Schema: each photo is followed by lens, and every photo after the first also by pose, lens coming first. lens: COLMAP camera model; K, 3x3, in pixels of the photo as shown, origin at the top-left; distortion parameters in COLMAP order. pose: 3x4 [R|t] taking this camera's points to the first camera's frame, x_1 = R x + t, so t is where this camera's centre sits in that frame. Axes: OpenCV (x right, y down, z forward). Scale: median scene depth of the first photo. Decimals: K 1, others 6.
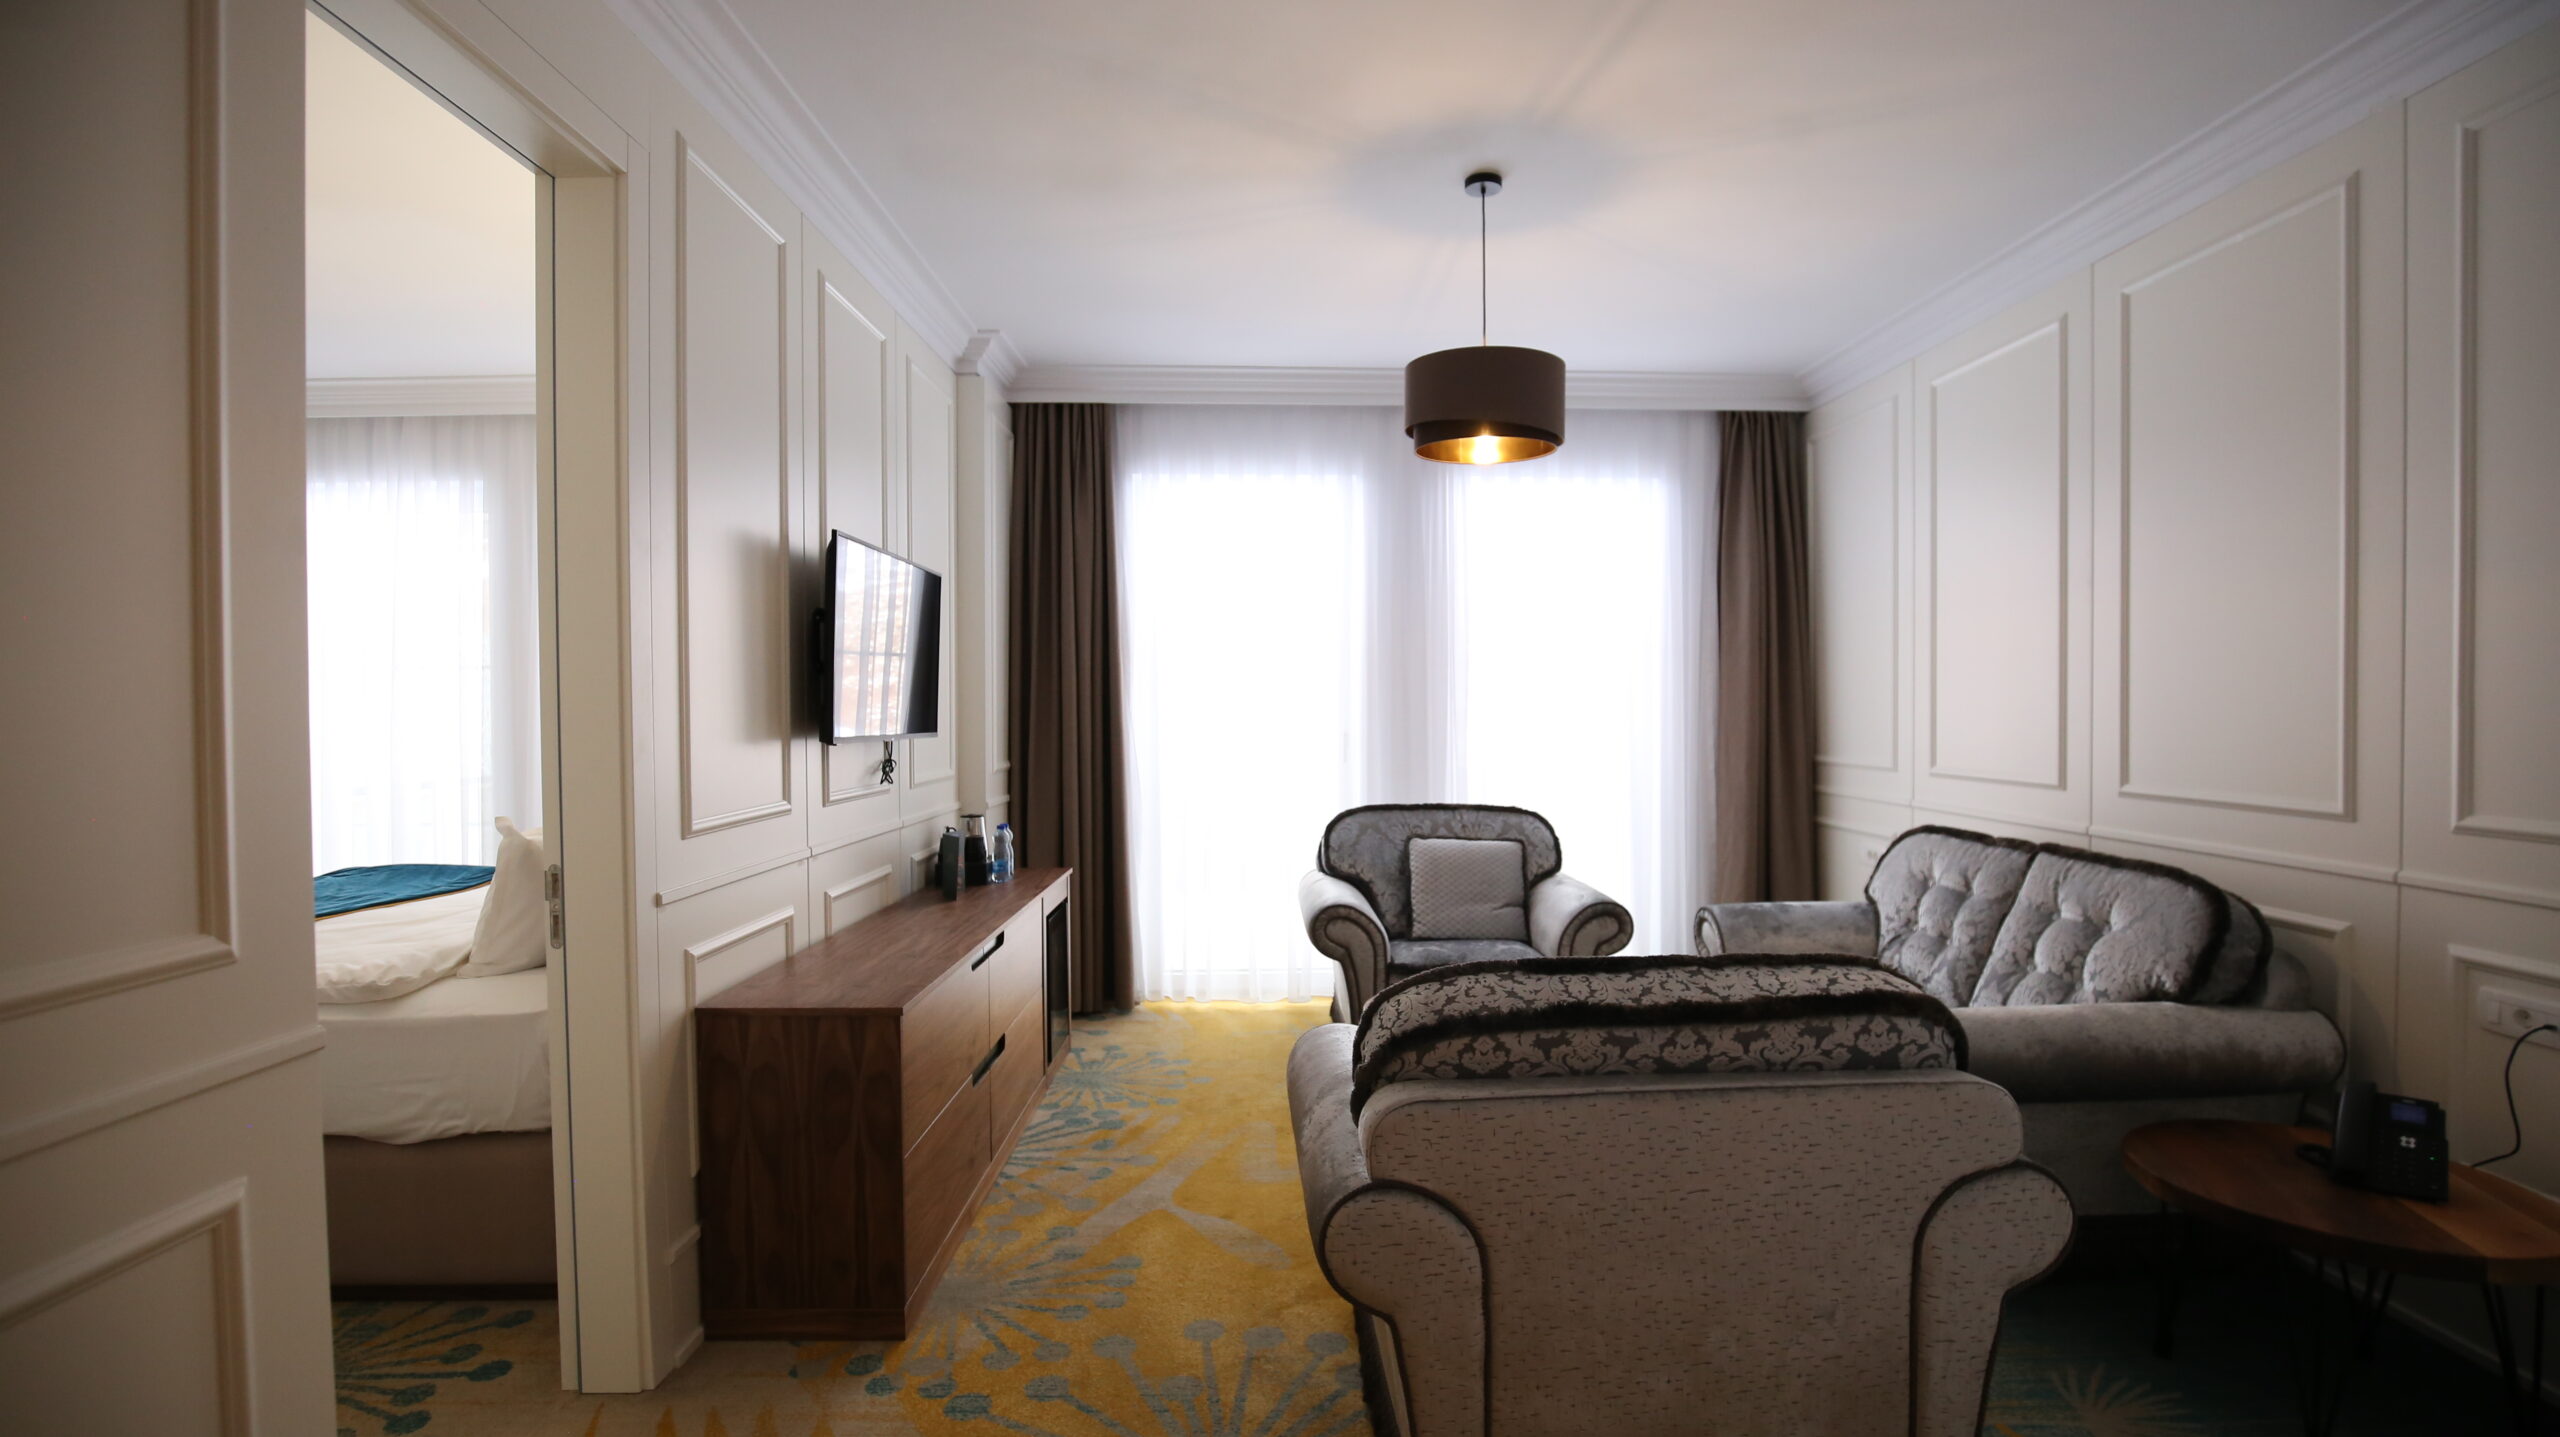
lens RADIAL K [[1194.7, 0, 1307.5], [0, 1194.7, 727.2], [0, 0, 1]] dist [-0.002084, 0.000473]
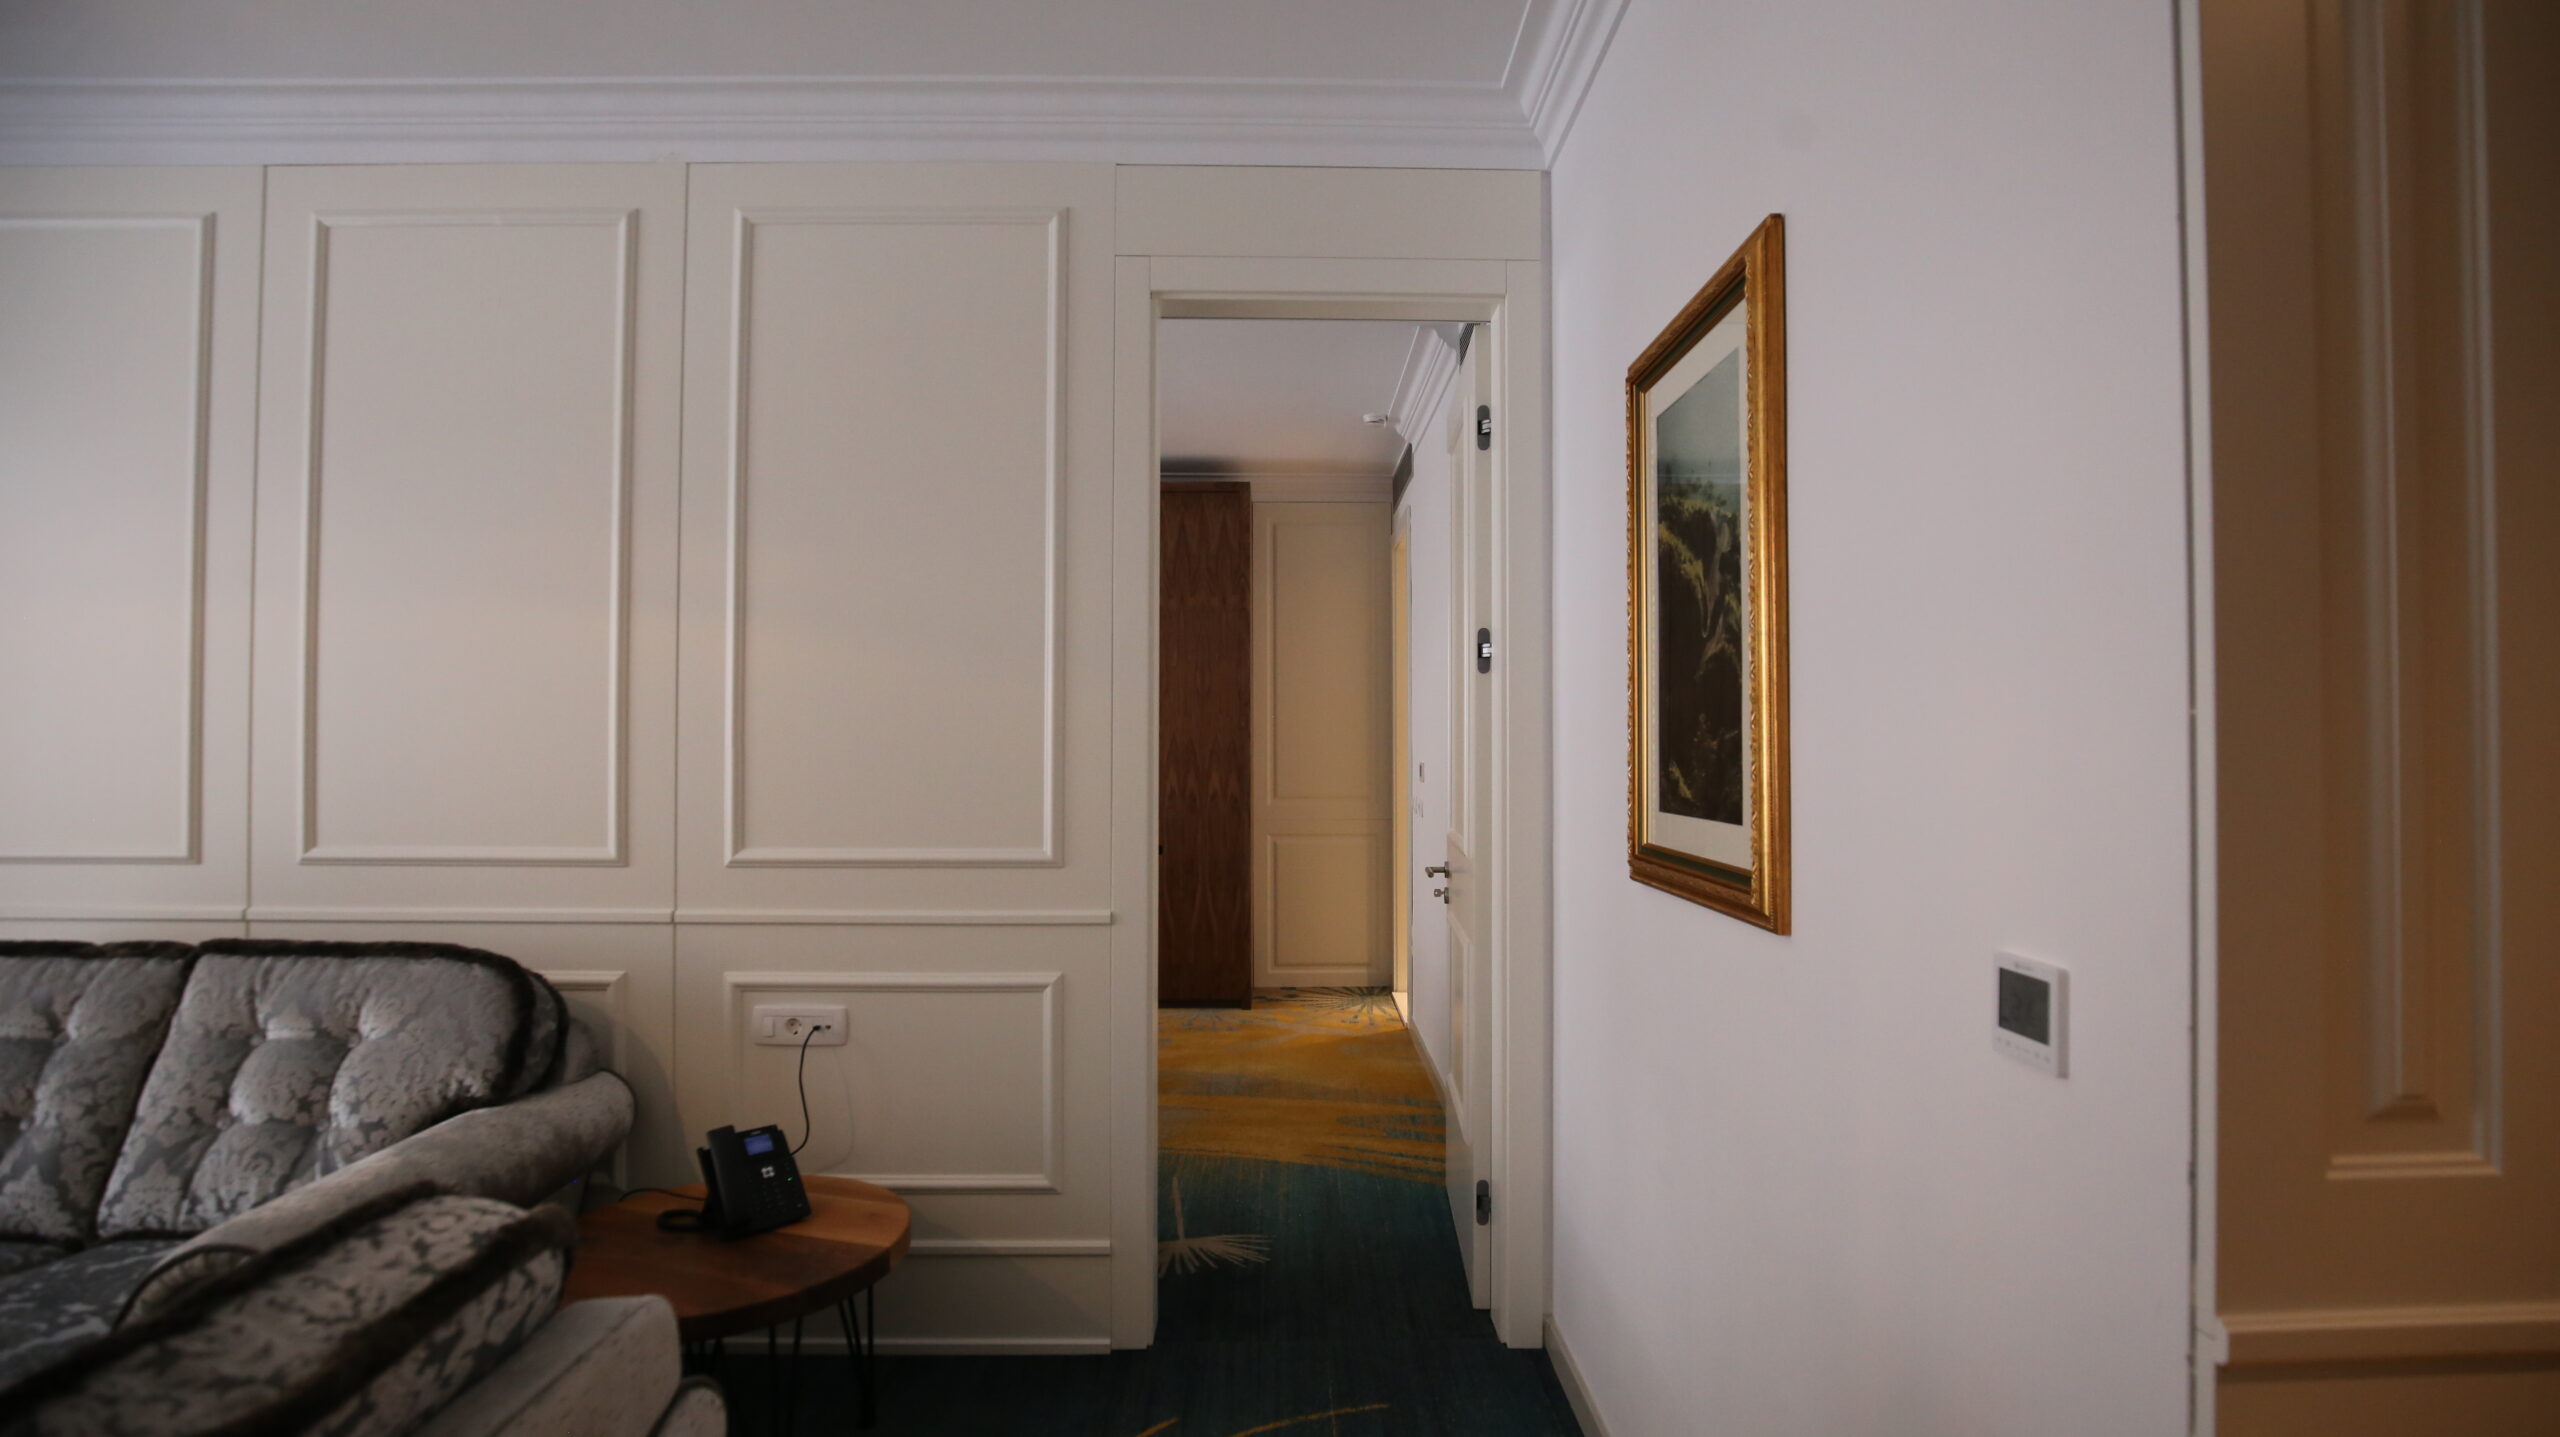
lens RADIAL K [[1194.7, 0, 1307.5], [0, 1194.7, 727.2], [0, 0, 1]] dist [-0.002084, 0.000473]
pose [[0.054230, 0.011983, 0.998457, -0.063604], [0.015262, 0.999801, -0.012828, -0.012167], [-0.998412, 0.015934, 0.054036, 0.334804]]
